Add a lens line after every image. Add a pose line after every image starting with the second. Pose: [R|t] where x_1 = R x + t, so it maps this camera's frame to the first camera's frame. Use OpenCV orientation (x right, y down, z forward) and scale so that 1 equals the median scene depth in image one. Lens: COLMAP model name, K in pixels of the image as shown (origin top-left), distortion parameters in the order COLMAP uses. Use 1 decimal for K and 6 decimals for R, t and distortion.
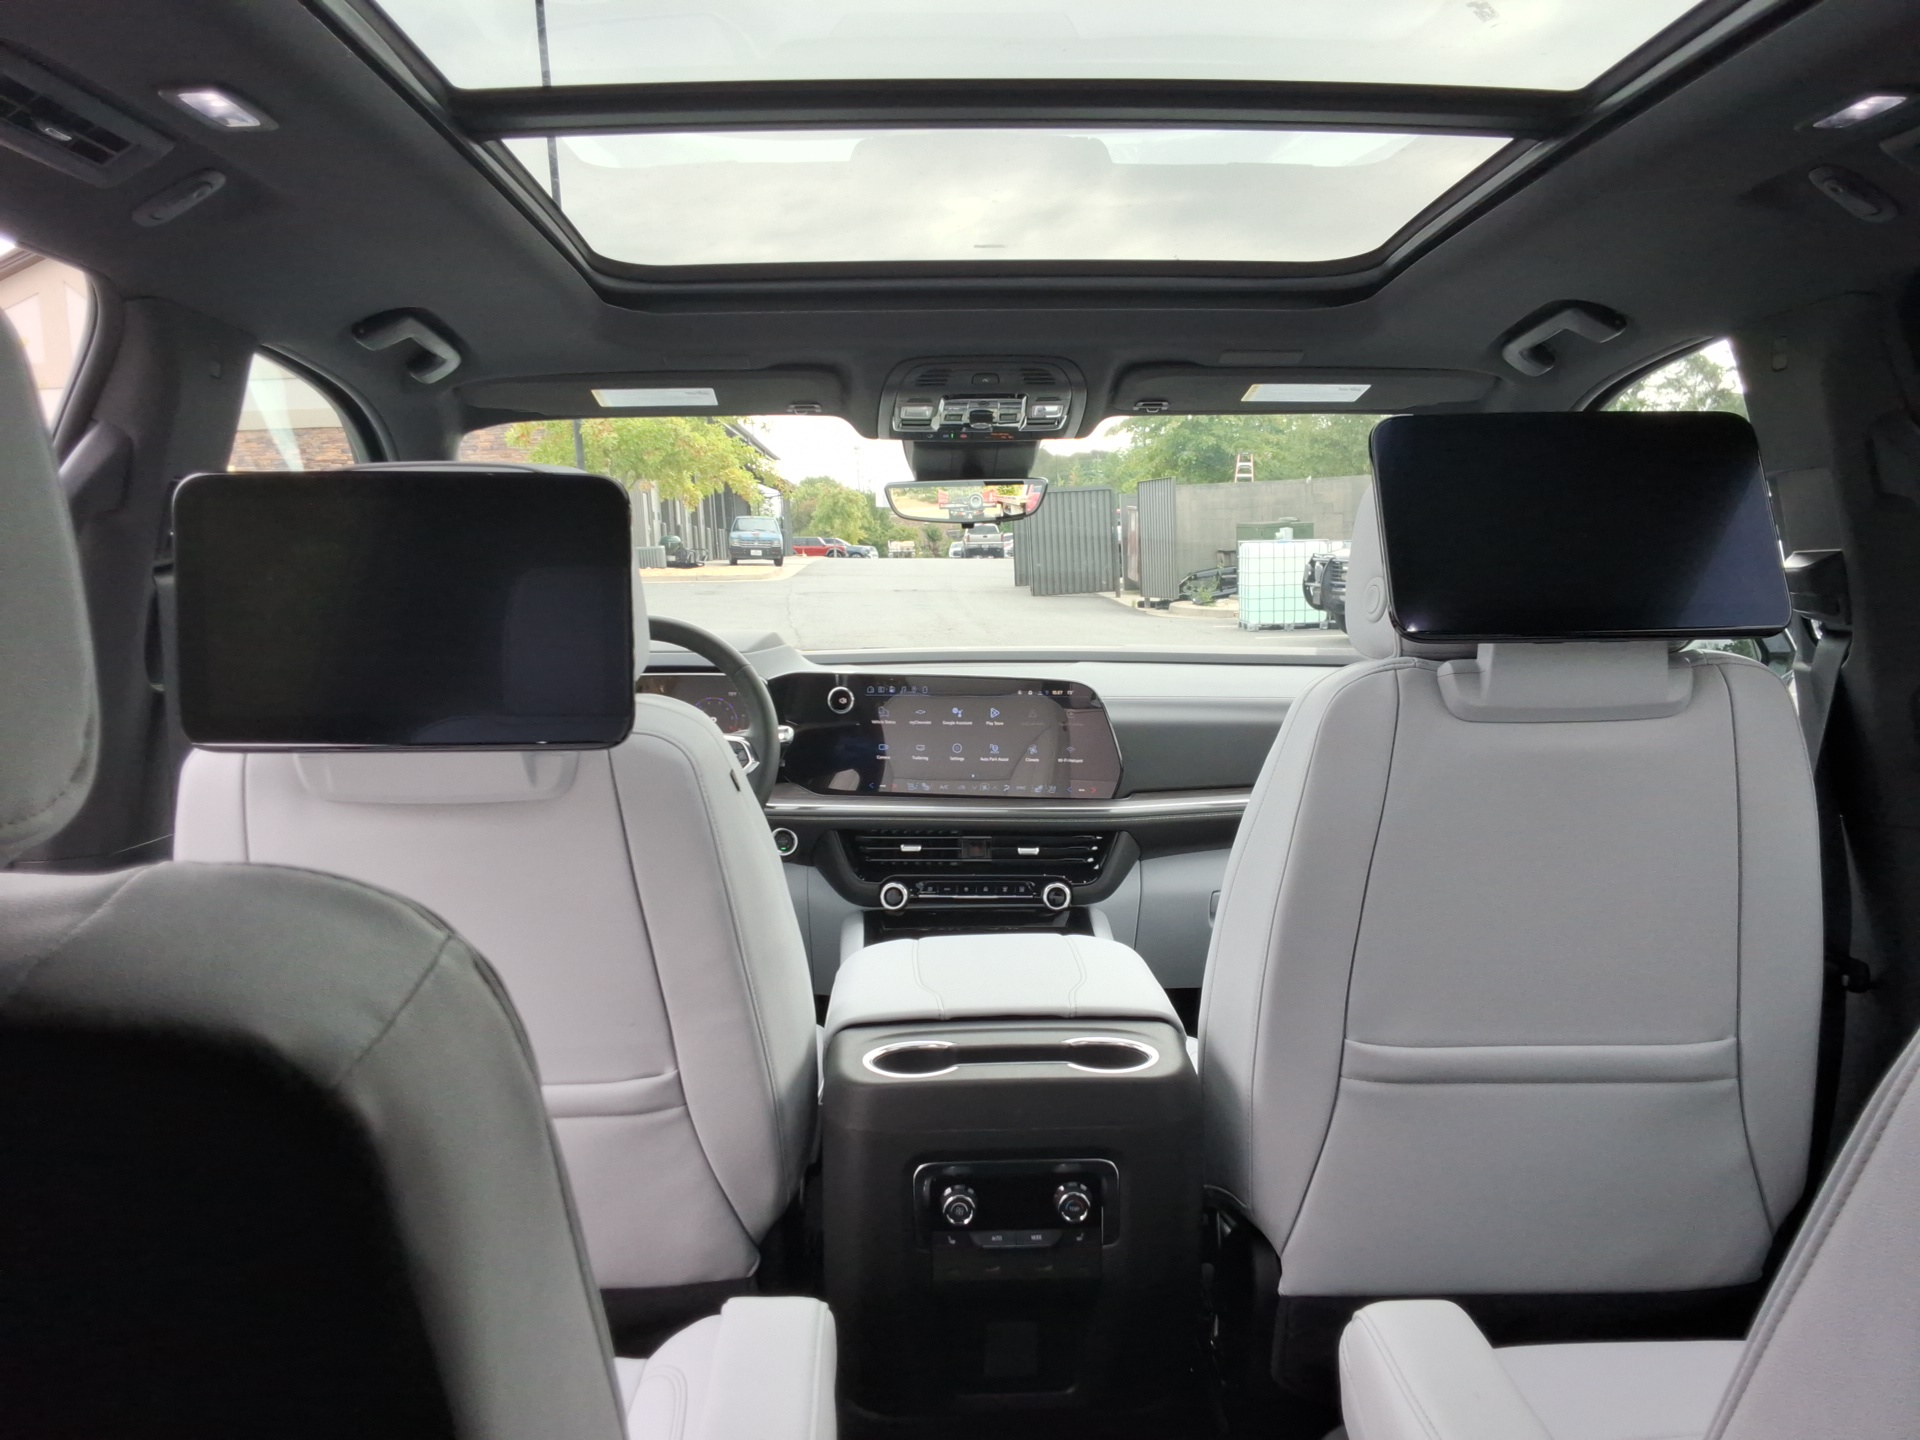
lens RADIAL K [[1558.9, 0, 960.0], [0, 1558.9, 720.0], [0, 0, 1]] dist [0.063972, -0.089155]
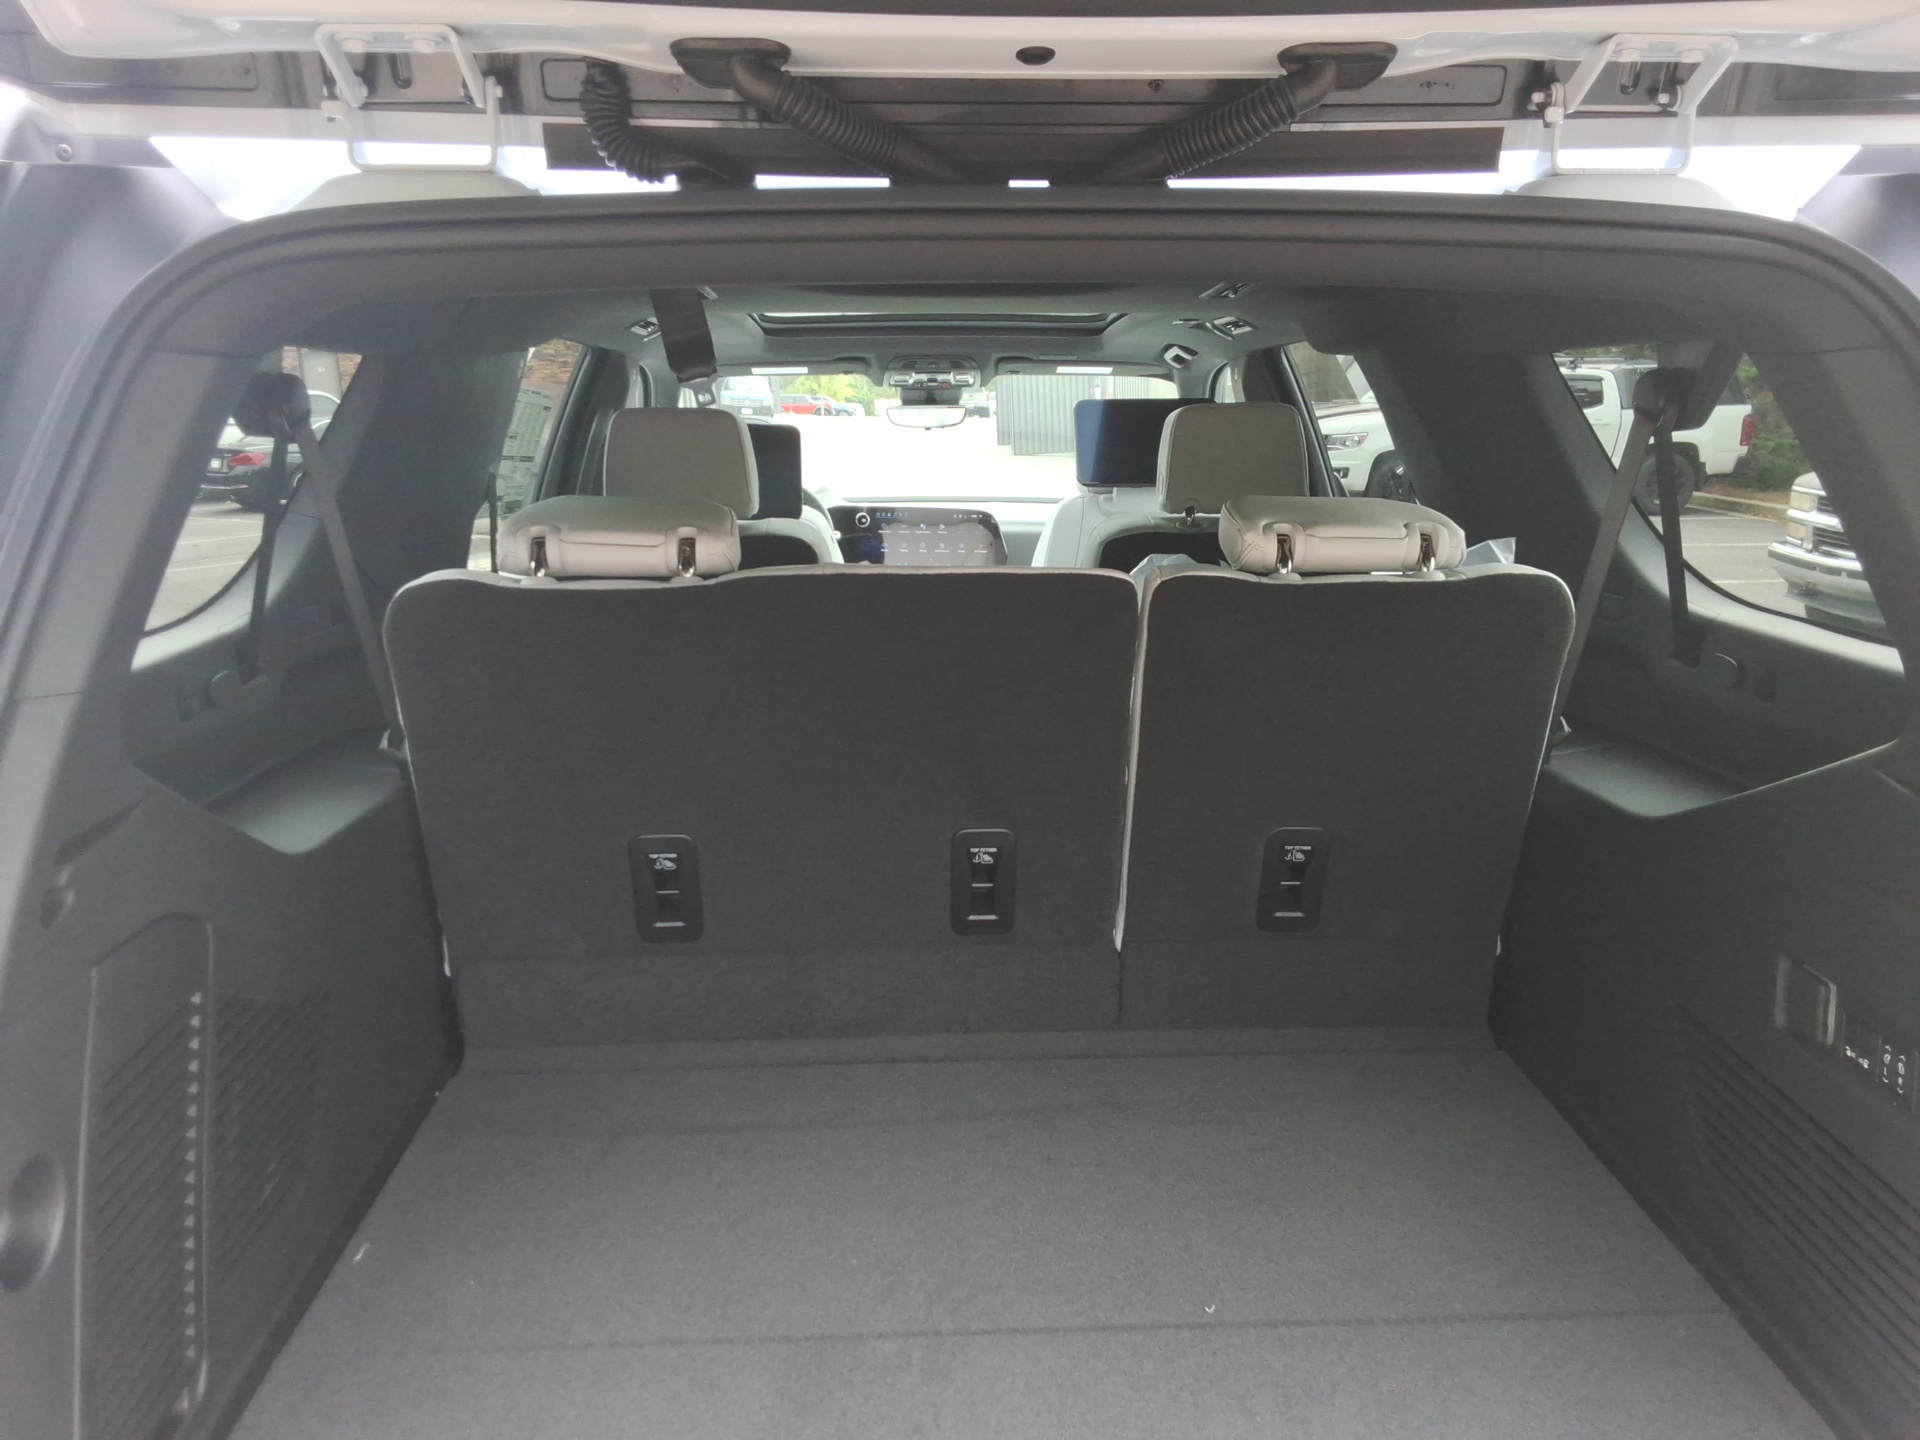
lens RADIAL K [[1527.3, 0, 968.7], [0, 1527.3, 725.4], [0, 0, 1]] dist [0.142098, -0.233230]
pose [[0.999879, 0.003239, 0.015201, 0.028171], [-0.004665, 0.995486, 0.094791, 0.063403], [-0.014825, -0.094850, 0.995381, -0.962635]]
